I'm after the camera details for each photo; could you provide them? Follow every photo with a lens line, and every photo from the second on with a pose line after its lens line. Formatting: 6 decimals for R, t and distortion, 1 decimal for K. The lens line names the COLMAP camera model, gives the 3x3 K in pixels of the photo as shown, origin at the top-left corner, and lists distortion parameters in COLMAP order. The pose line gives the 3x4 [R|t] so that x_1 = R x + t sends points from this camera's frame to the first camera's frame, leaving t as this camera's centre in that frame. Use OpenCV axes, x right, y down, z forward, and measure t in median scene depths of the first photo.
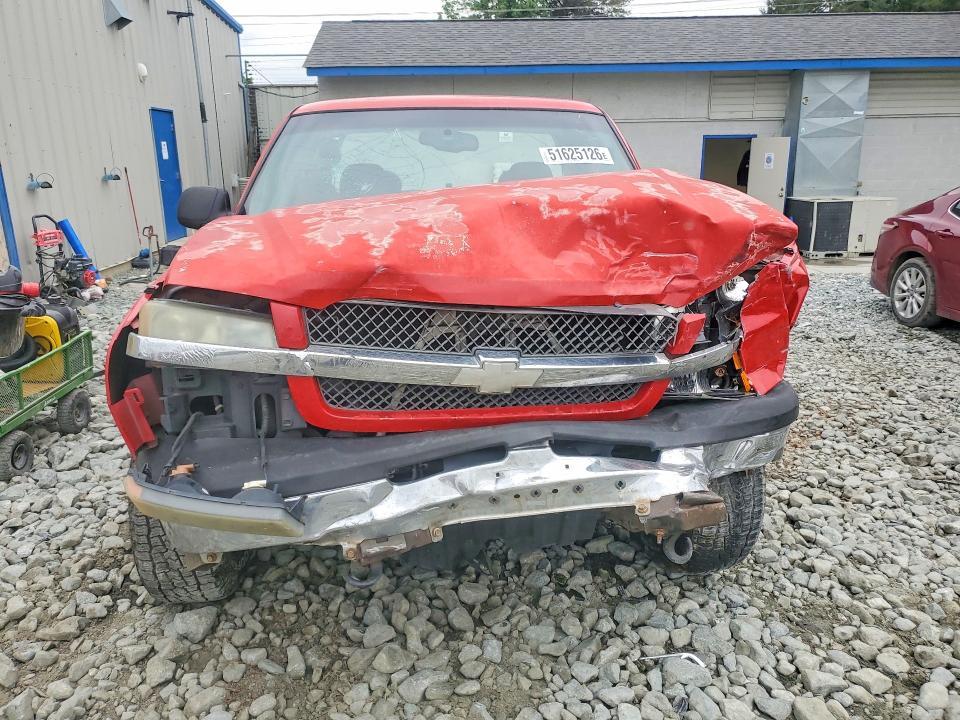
lens RADIAL K [[754.1, 0, 478.4], [0, 754.1, 357.3], [0, 0, 1]] dist [-0.001141, 0.020241]
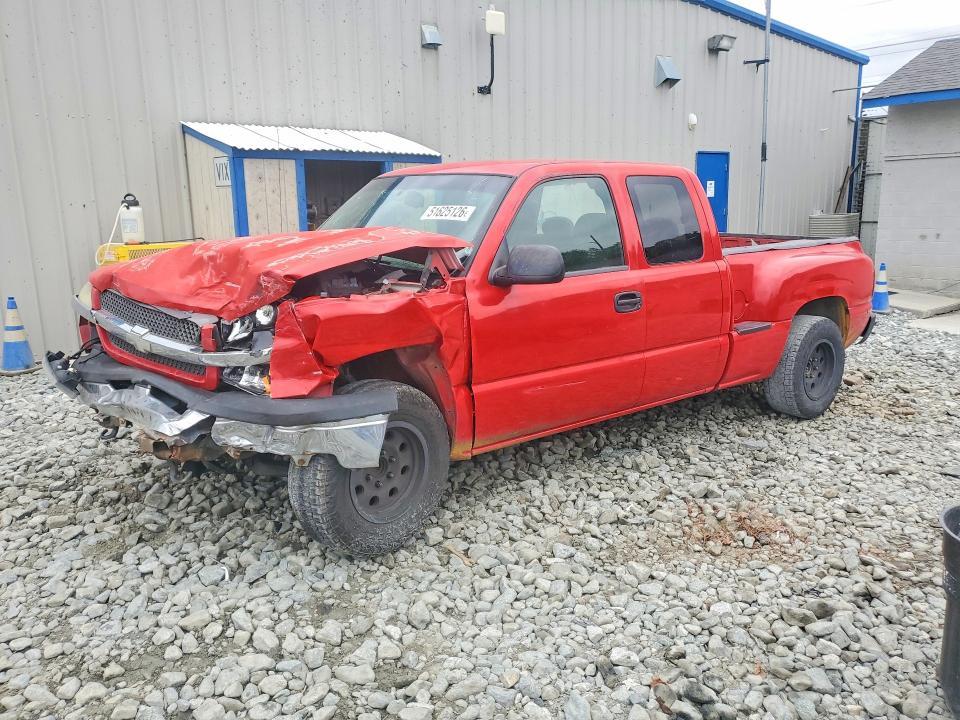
lens RADIAL K [[754.1, 0, 474.7], [0, 754.1, 357.4], [0, 0, 1]] dist [-0.001141, 0.020241]
pose [[0.599439, 0.165365, -0.783152, 0.305565], [-0.195114, 0.979100, 0.057396, -0.031298], [0.776275, 0.118398, 0.619176, 0.085737]]
